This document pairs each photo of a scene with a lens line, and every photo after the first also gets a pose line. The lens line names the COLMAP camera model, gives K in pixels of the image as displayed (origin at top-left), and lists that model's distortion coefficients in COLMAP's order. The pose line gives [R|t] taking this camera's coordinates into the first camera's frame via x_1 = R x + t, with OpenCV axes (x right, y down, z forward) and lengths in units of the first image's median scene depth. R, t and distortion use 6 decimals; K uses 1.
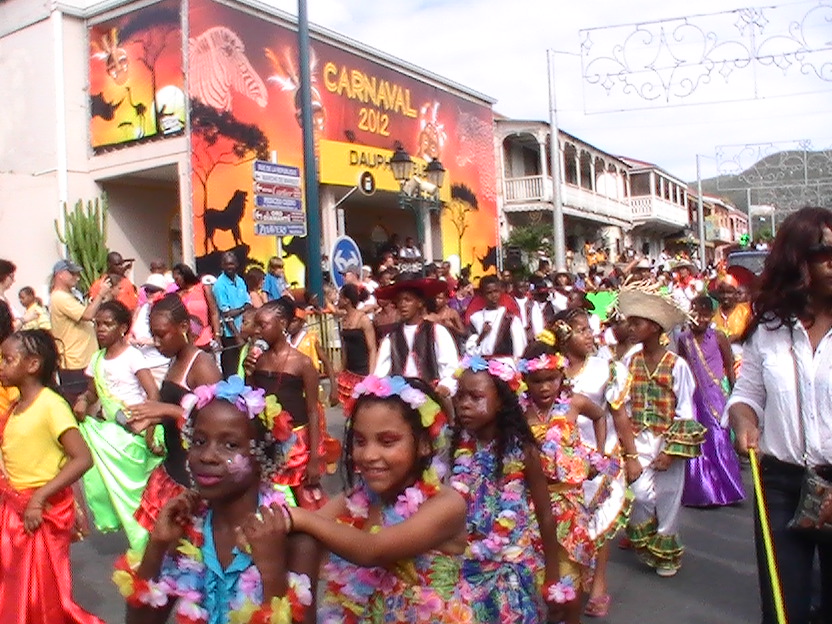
lens RADIAL K [[863.1, 0, 393.4], [0, 863.1, 311.8], [0, 0, 1]] dist [-0.214102, 0.131156]
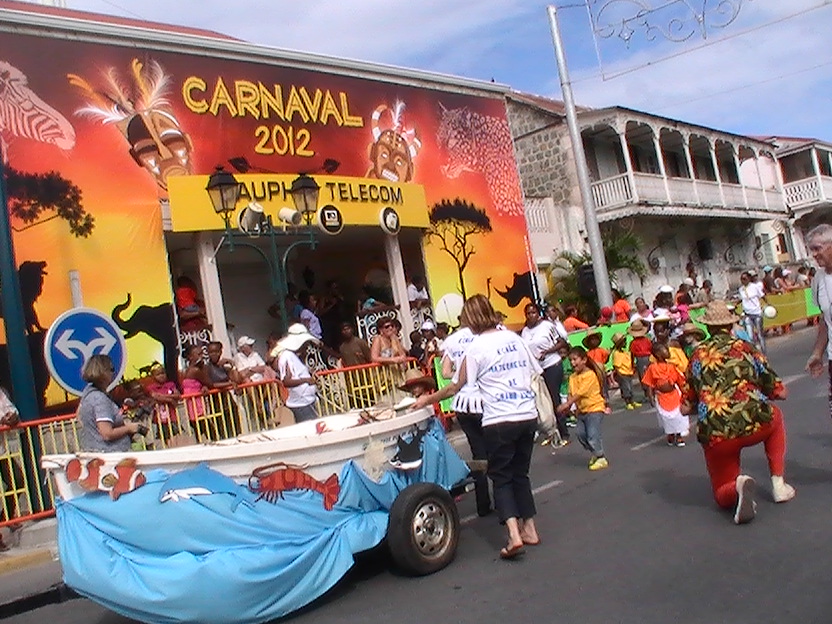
lens RADIAL K [[863.1, 0, 393.4], [0, 863.1, 311.8], [0, 0, 1]] dist [-0.214102, 0.131156]
pose [[0.956903, -0.129635, -0.259870, 0.247509], [0.117479, 0.991148, -0.061845, -0.009630], [0.265587, 0.028651, 0.963661, 0.280846]]
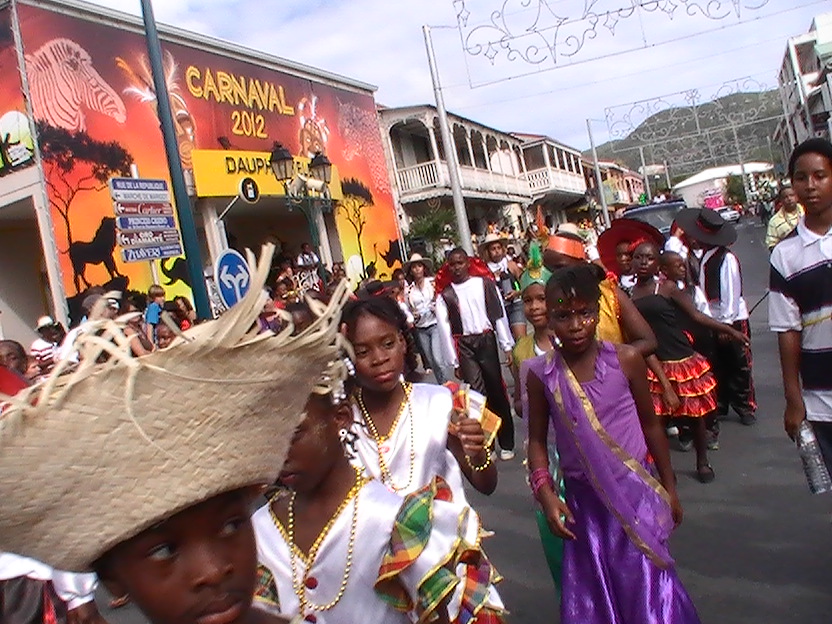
lens RADIAL K [[863.1, 0, 393.4], [0, 863.1, 311.8], [0, 0, 1]] dist [-0.214102, 0.131156]
pose [[0.983730, -0.148401, 0.101250, 0.008206], [0.148865, 0.988853, 0.003004, -0.001631], [-0.100567, 0.012117, 0.994856, 0.071471]]
